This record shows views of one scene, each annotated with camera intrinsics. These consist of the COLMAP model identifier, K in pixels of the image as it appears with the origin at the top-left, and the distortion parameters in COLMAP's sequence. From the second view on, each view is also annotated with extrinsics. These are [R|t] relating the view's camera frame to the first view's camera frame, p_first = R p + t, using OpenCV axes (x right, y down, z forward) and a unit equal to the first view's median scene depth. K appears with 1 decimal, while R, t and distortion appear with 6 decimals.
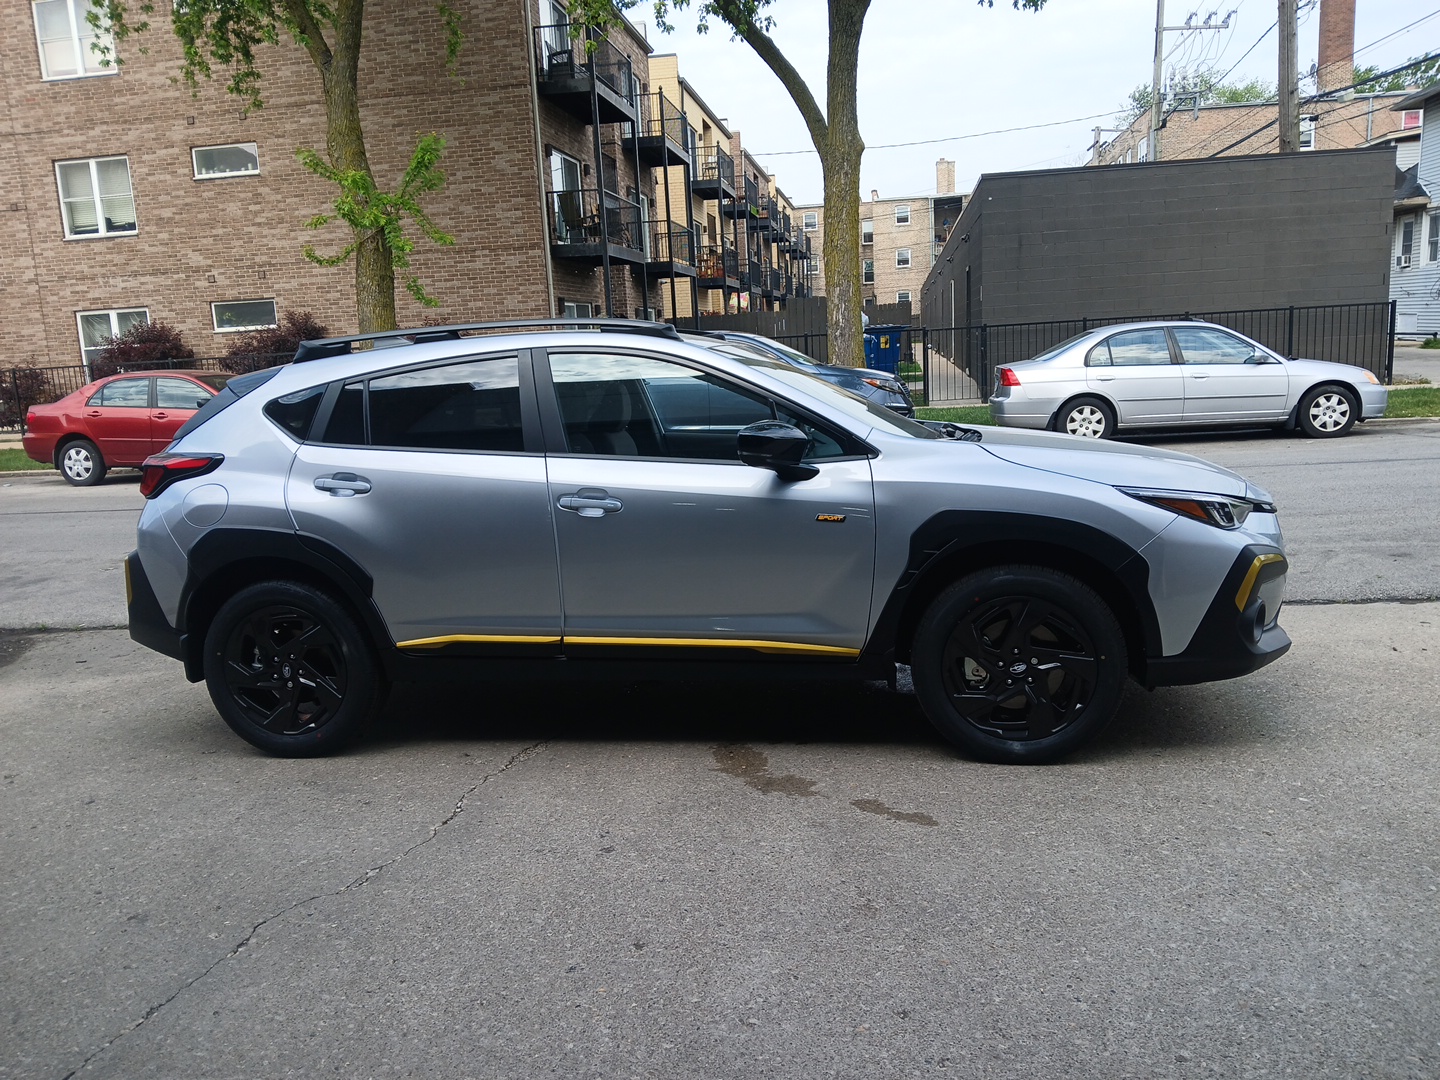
lens RADIAL K [[1180.1, 0, 763.8], [0, 1180.1, 547.5], [0, 0, 1]] dist [0.013601, -0.081950]
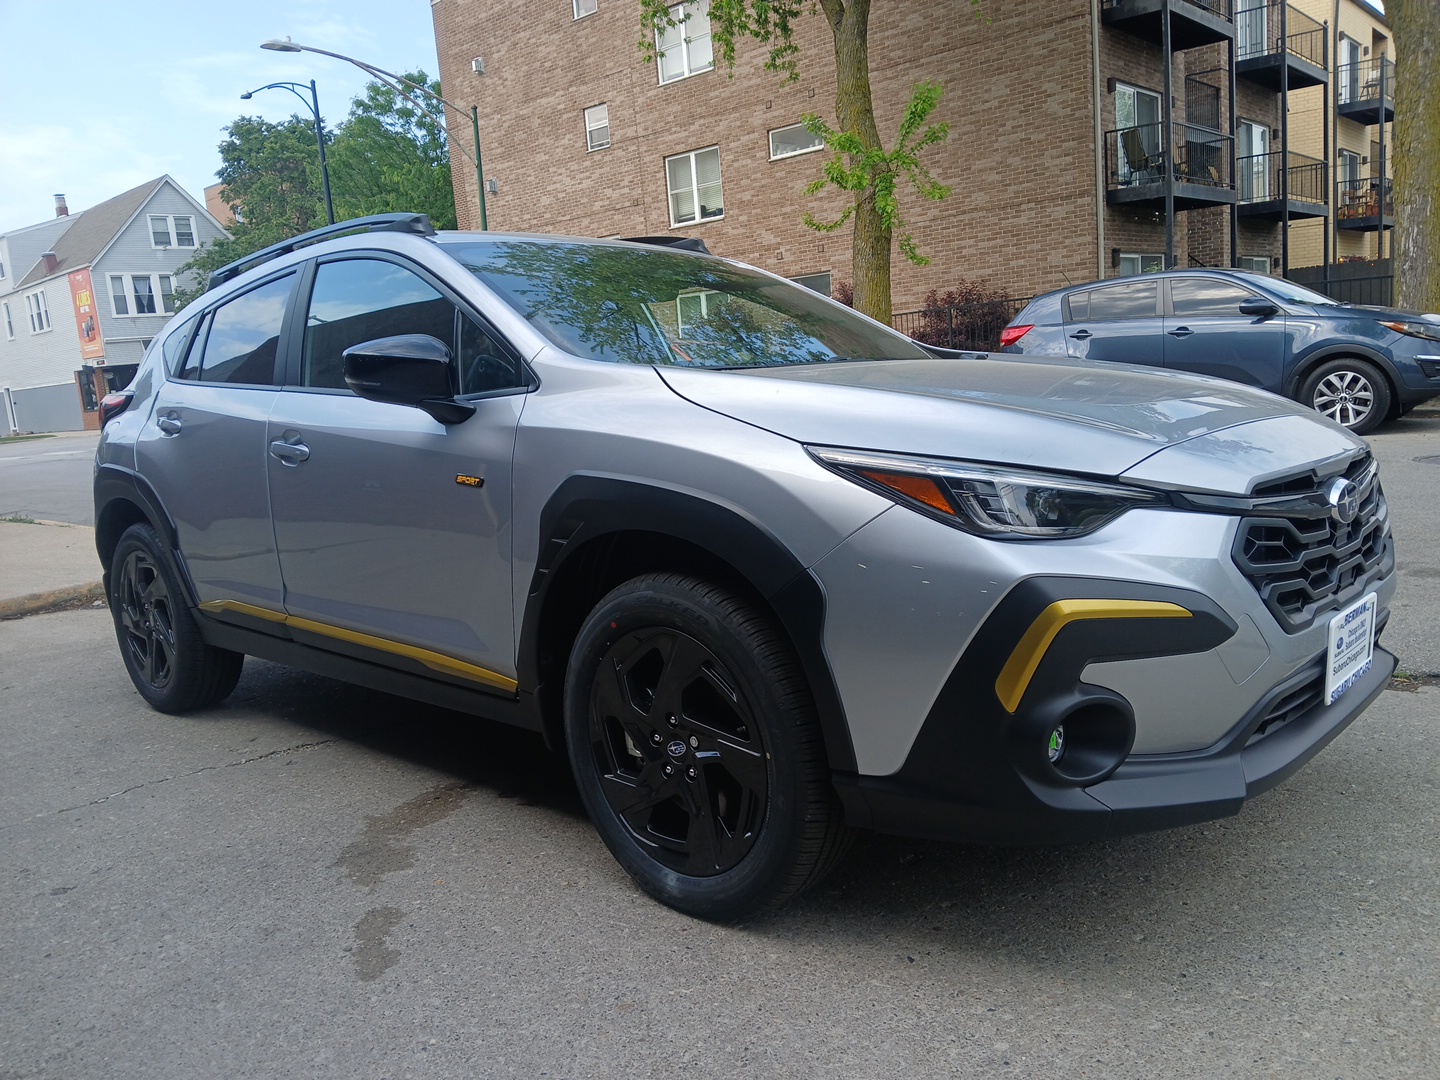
lens RADIAL K [[1180.1, 0, 763.8], [0, 1180.1, 547.5], [0, 0, 1]] dist [0.013601, -0.081950]
pose [[0.826363, 0.064782, -0.559399, 0.126444], [-0.054164, 0.997899, 0.035551, -0.004537], [0.560527, 0.000921, 0.828136, 0.118538]]
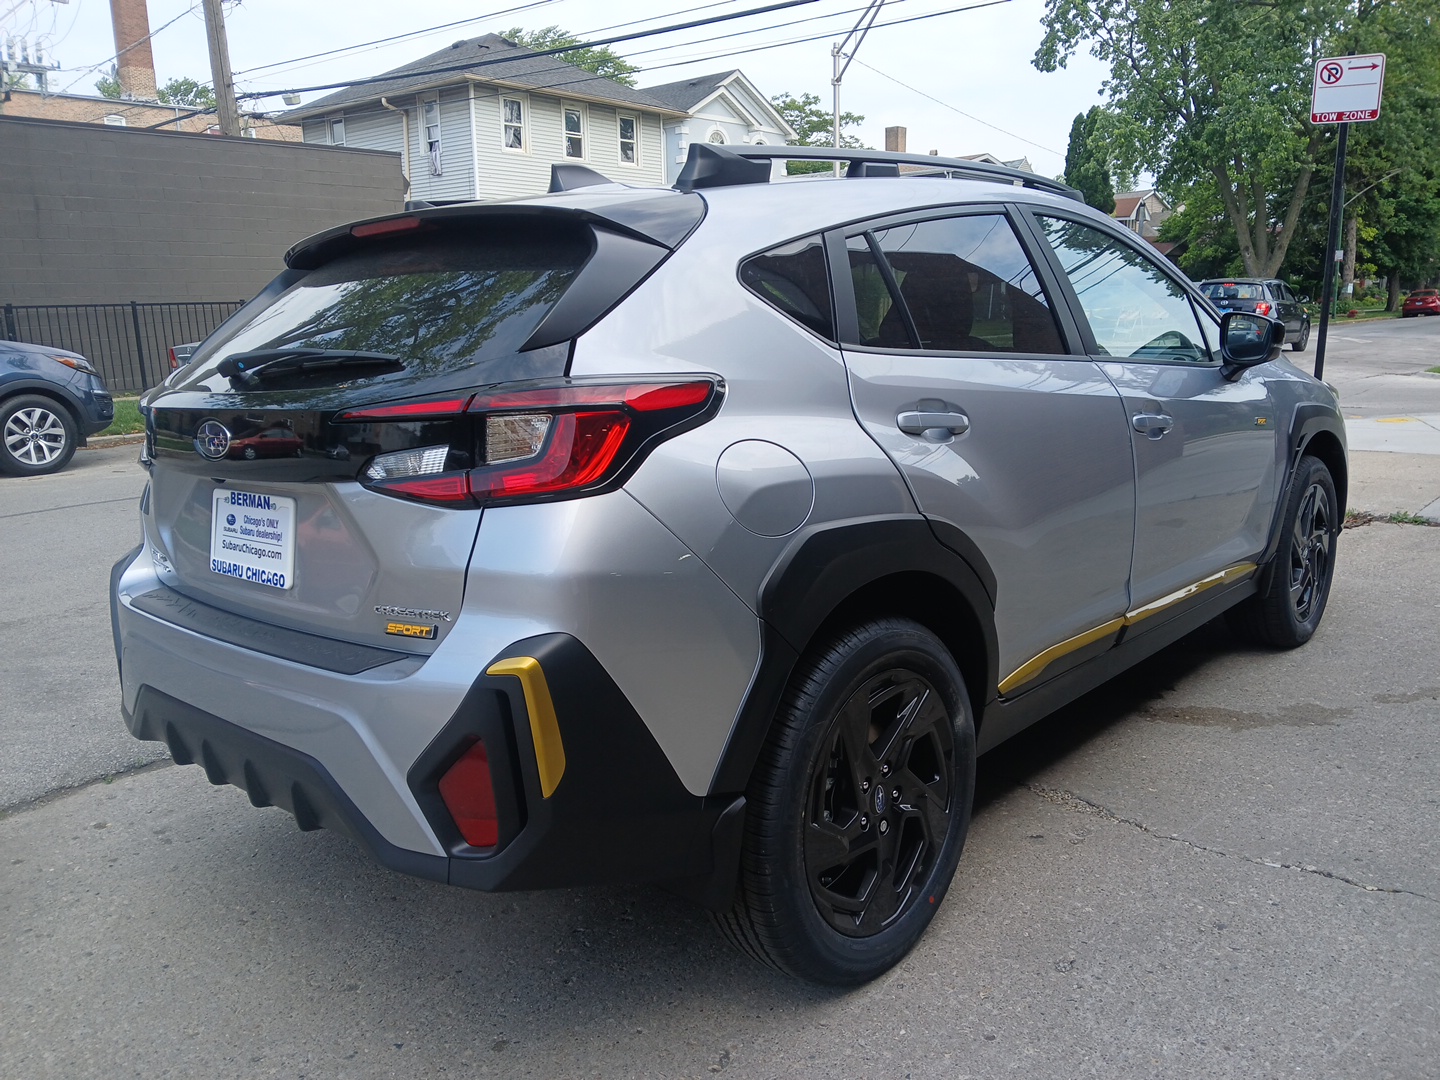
lens RADIAL K [[1148.6, 0, 726.3], [0, 1148.6, 535.5], [0, 0, 1]] dist [-0.003901, -0.008344]
pose [[0.542921, -0.131010, 0.829502, -0.201044], [0.145625, 0.987479, 0.060648, -0.011113], [-0.827061, 0.087869, 0.555201, 0.187983]]
